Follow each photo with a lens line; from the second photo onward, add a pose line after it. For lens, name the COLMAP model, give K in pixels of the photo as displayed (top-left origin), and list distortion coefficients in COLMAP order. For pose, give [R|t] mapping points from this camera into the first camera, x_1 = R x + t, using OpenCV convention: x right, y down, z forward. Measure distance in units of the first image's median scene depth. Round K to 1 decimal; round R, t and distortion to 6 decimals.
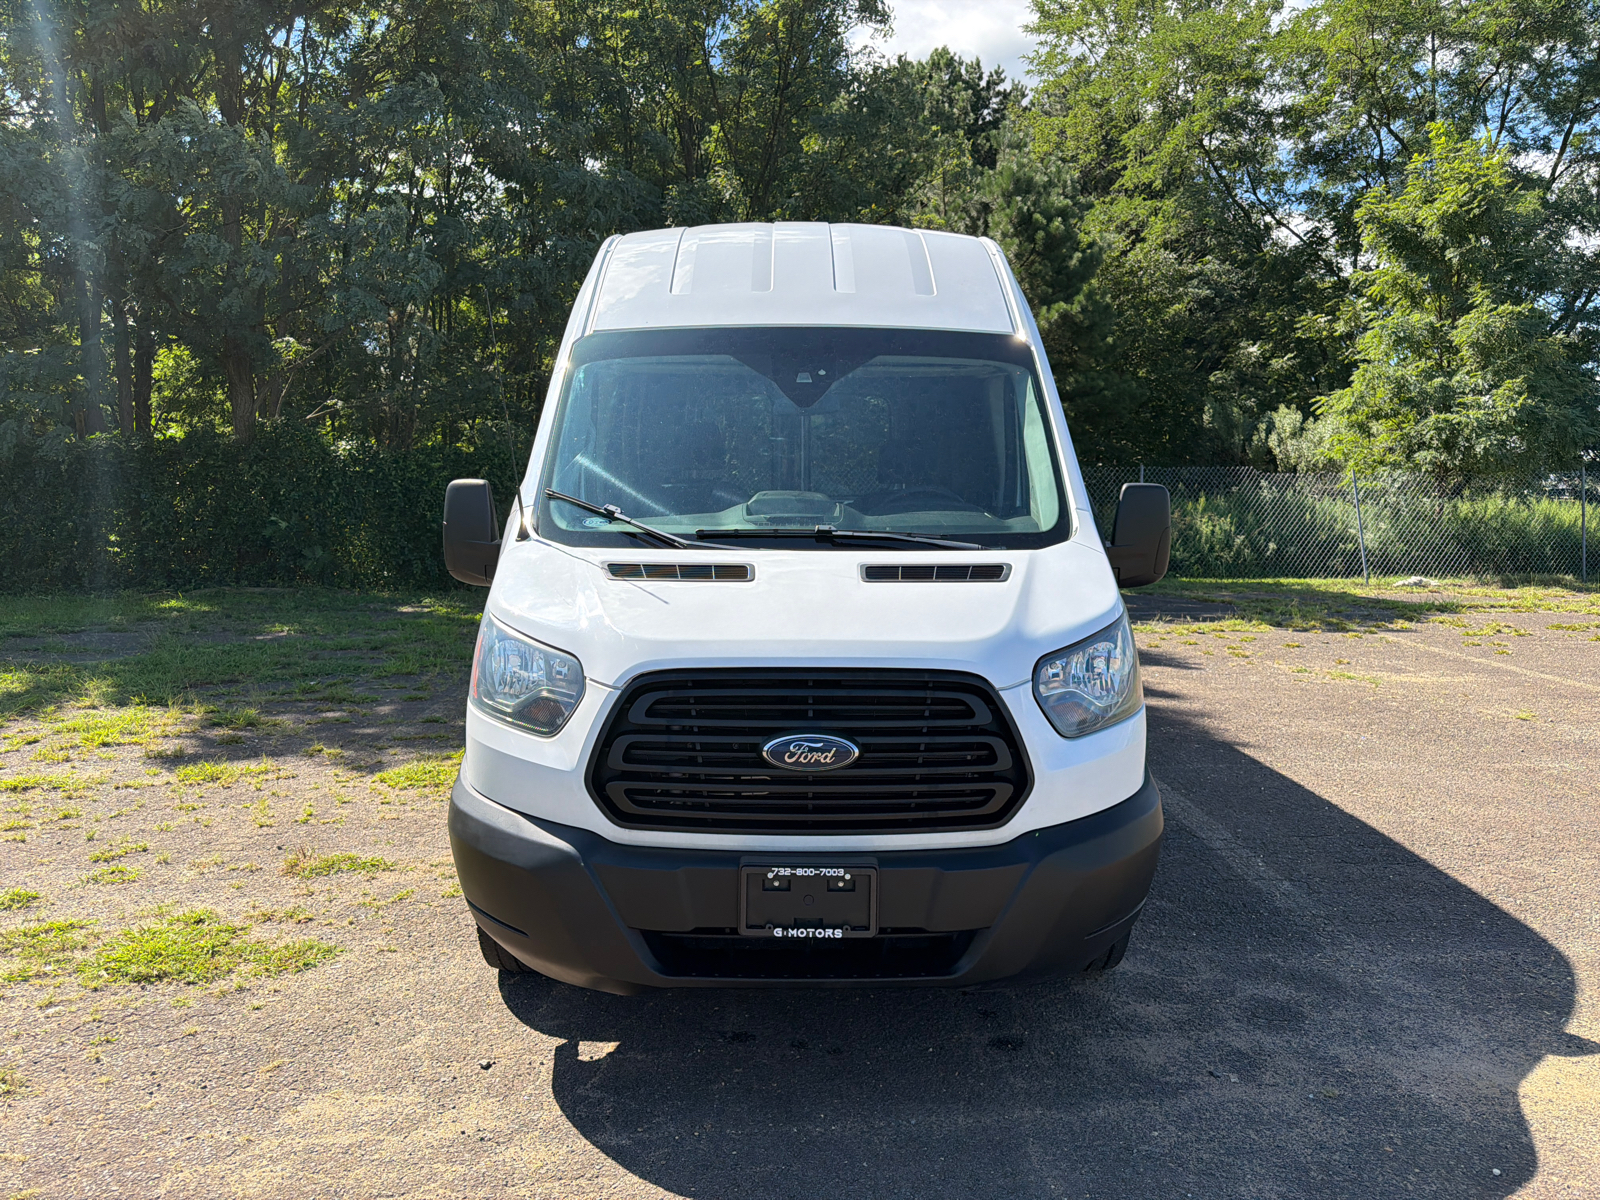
lens RADIAL K [[1138.3, 0, 799.2], [0, 1138.3, 592.3], [0, 0, 1]] dist [0.045170, -0.052728]
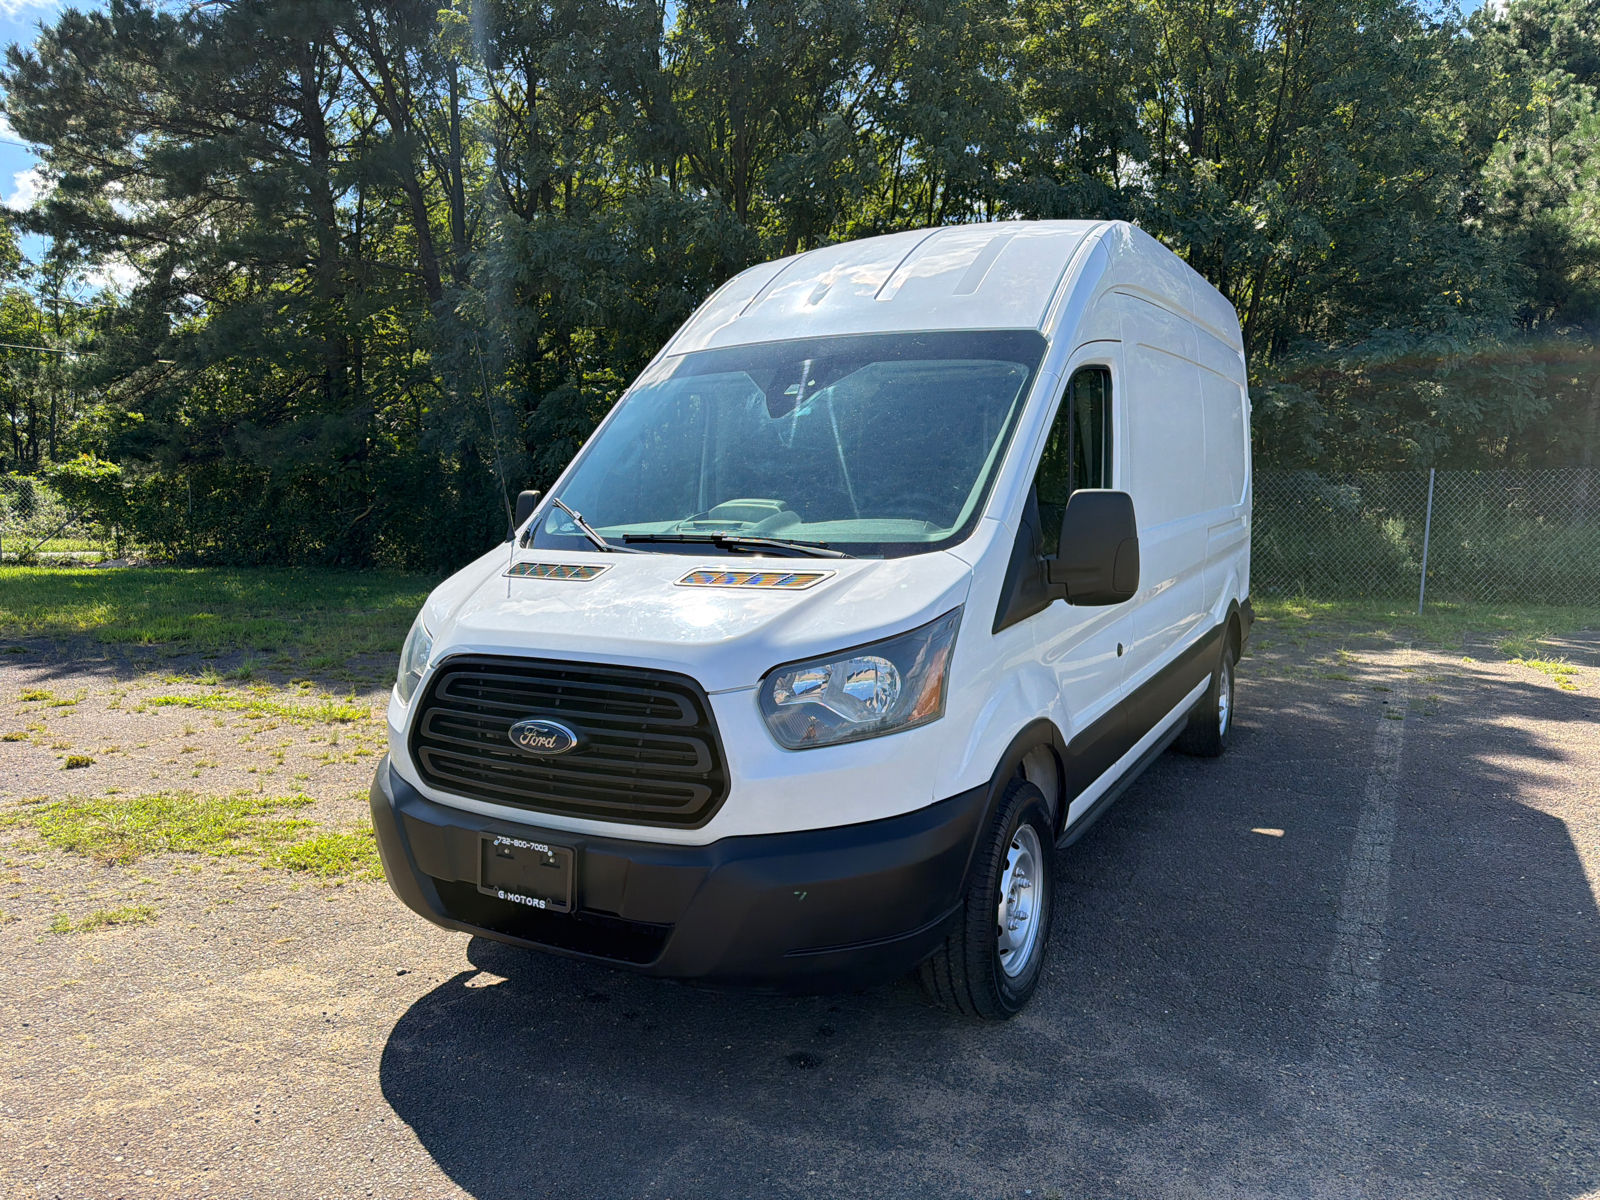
lens RADIAL K [[1138.3, 0, 800.1], [0, 1138.3, 602.7], [0, 0, 1]] dist [0.045170, -0.052728]
pose [[0.871111, 0.041707, -0.489312, 0.717016], [-0.041612, 0.999072, 0.011076, -0.009972], [0.489321, 0.010712, 0.872038, 0.154361]]
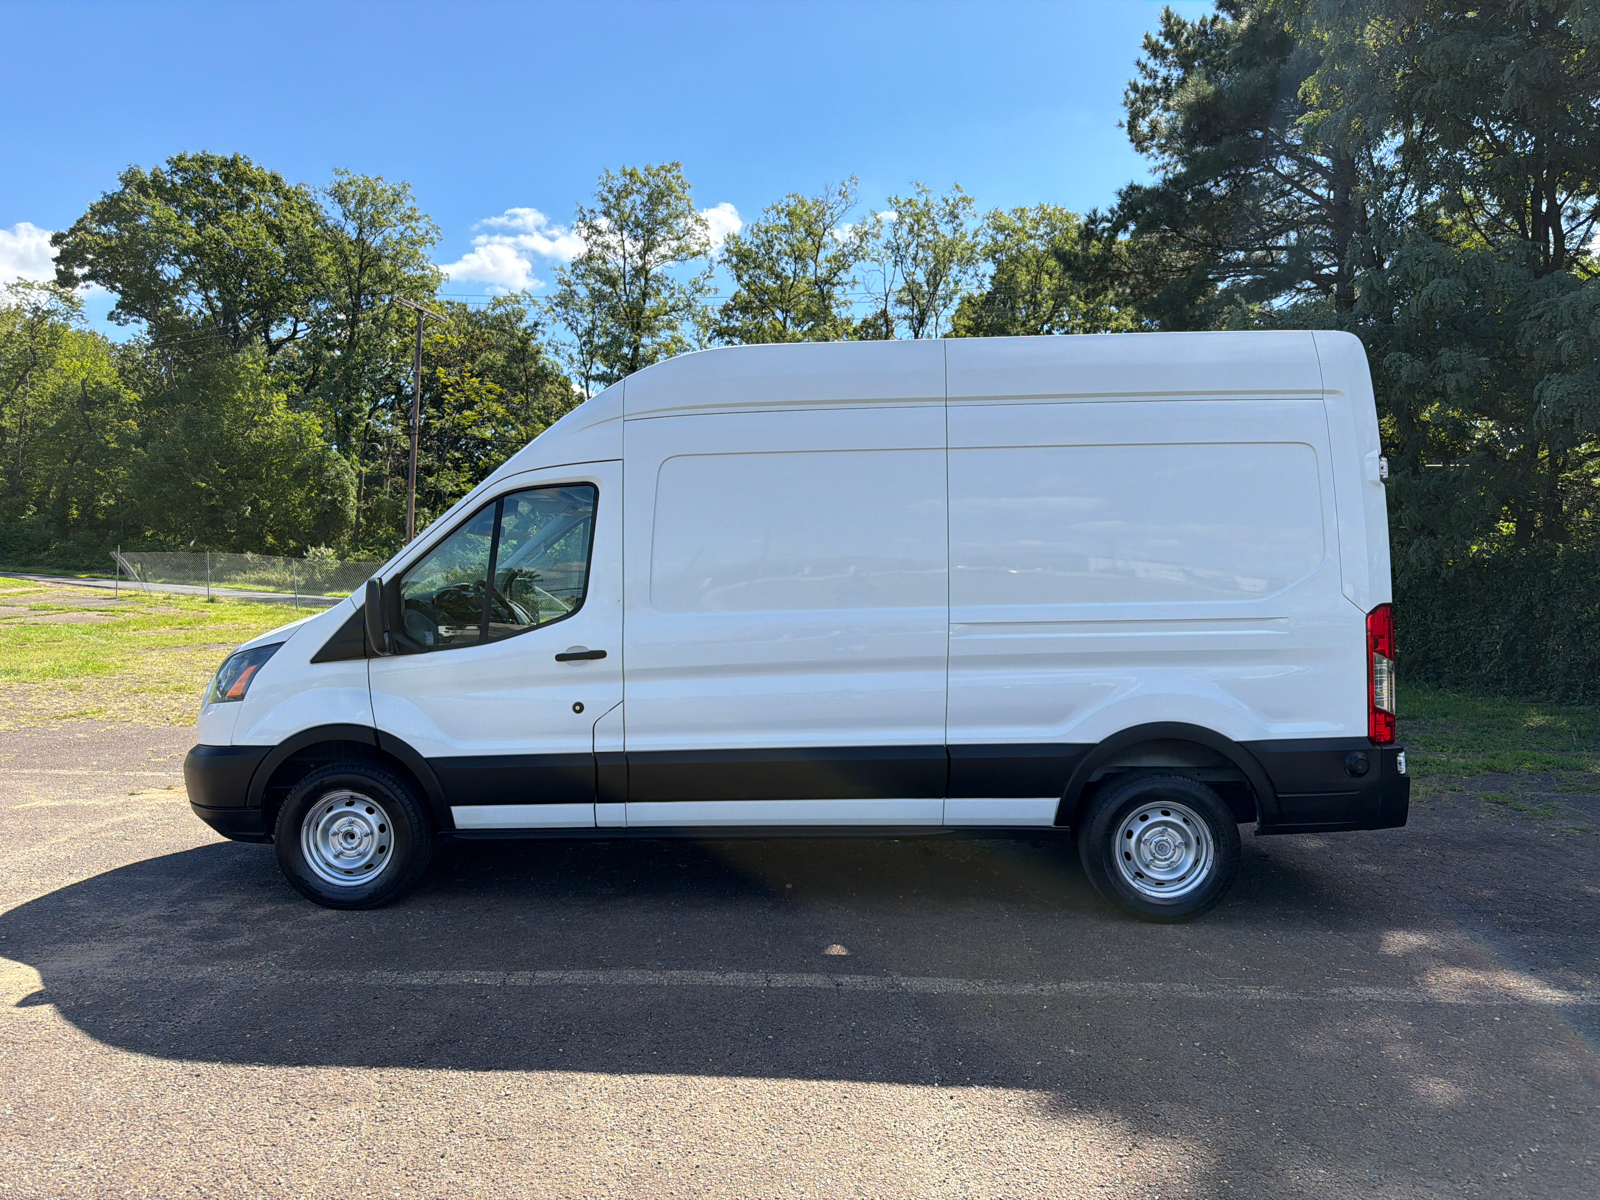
lens RADIAL K [[1138.3, 0, 800.9], [0, 1138.3, 602.4], [0, 0, 1]] dist [0.045170, -0.052728]
pose [[-0.054225, 0.013966, -0.998431, 2.172445], [-0.100377, 0.994761, 0.019366, -0.191700], [0.993471, 0.101270, -0.052539, 2.120479]]
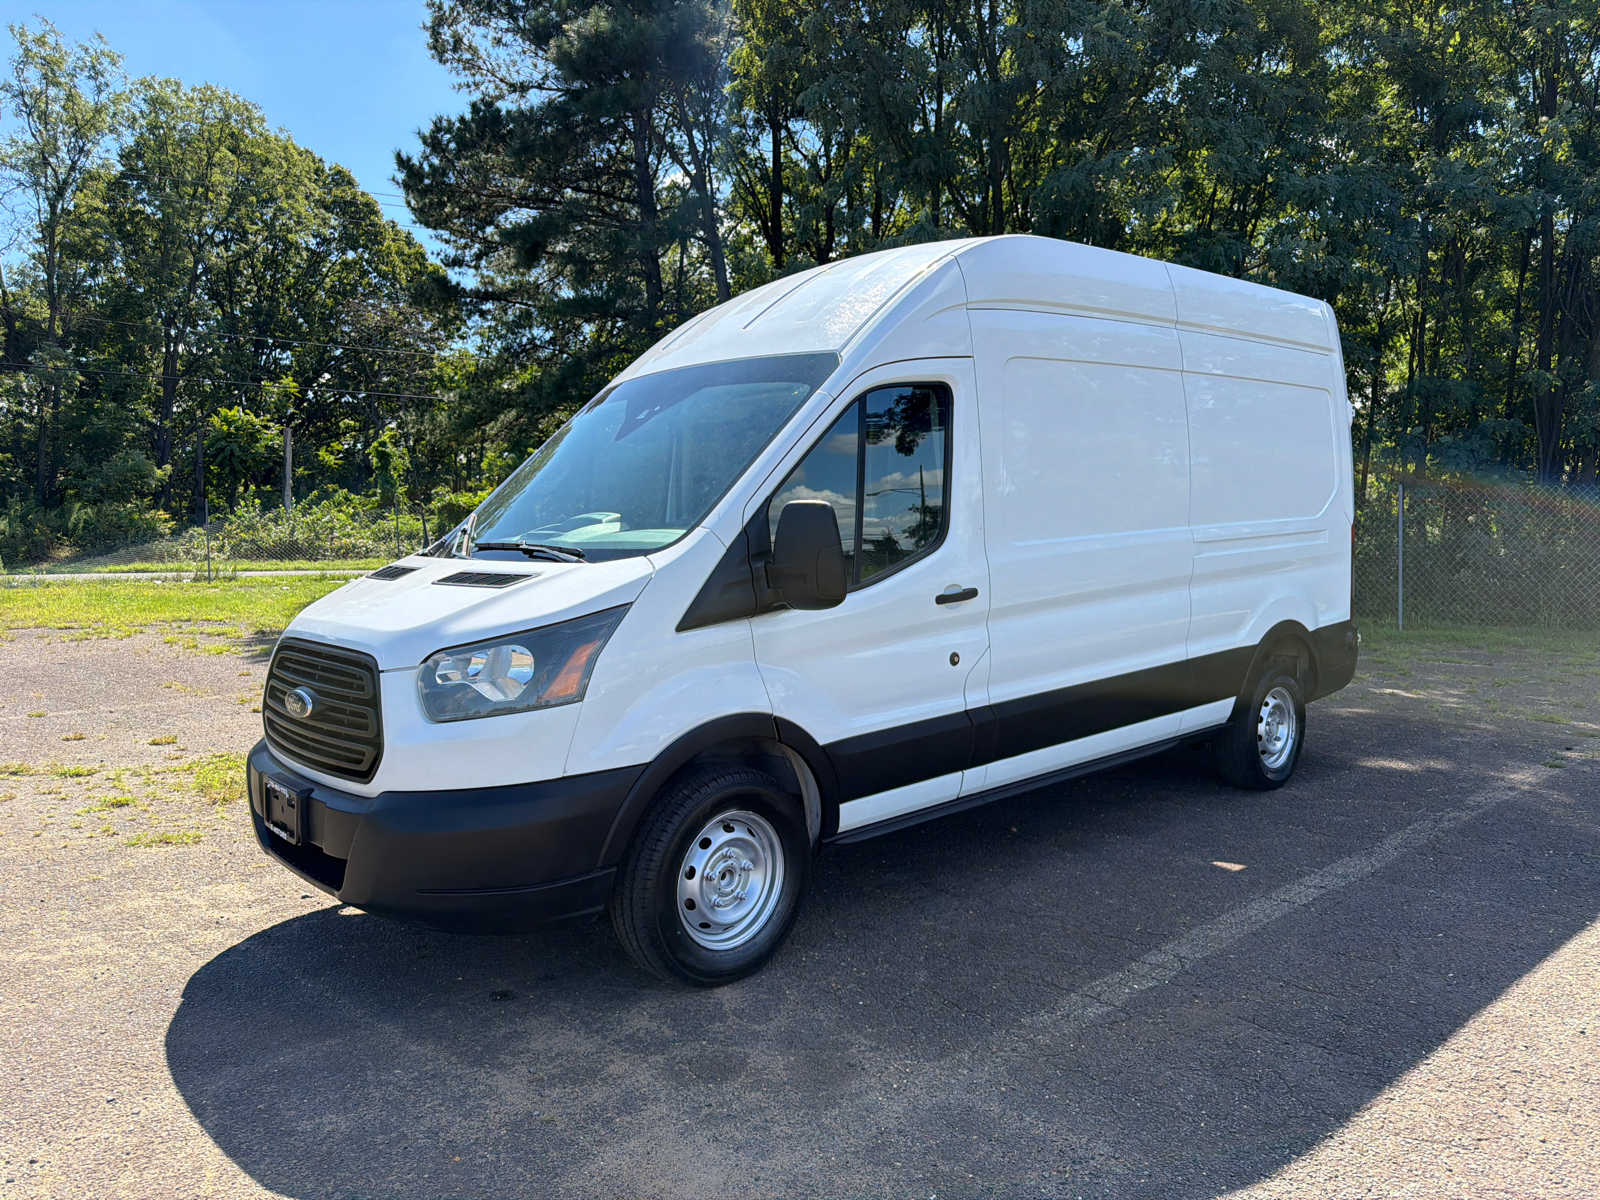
lens RADIAL K [[1138.3, 0, 791.1], [0, 1138.3, 604.2], [0, 0, 1]] dist [0.045170, -0.052728]
pose [[0.658178, 0.046122, -0.751448, 1.343745], [-0.059091, 0.998207, 0.009512, -0.023716], [0.750540, 0.038143, 0.659724, 0.503952]]
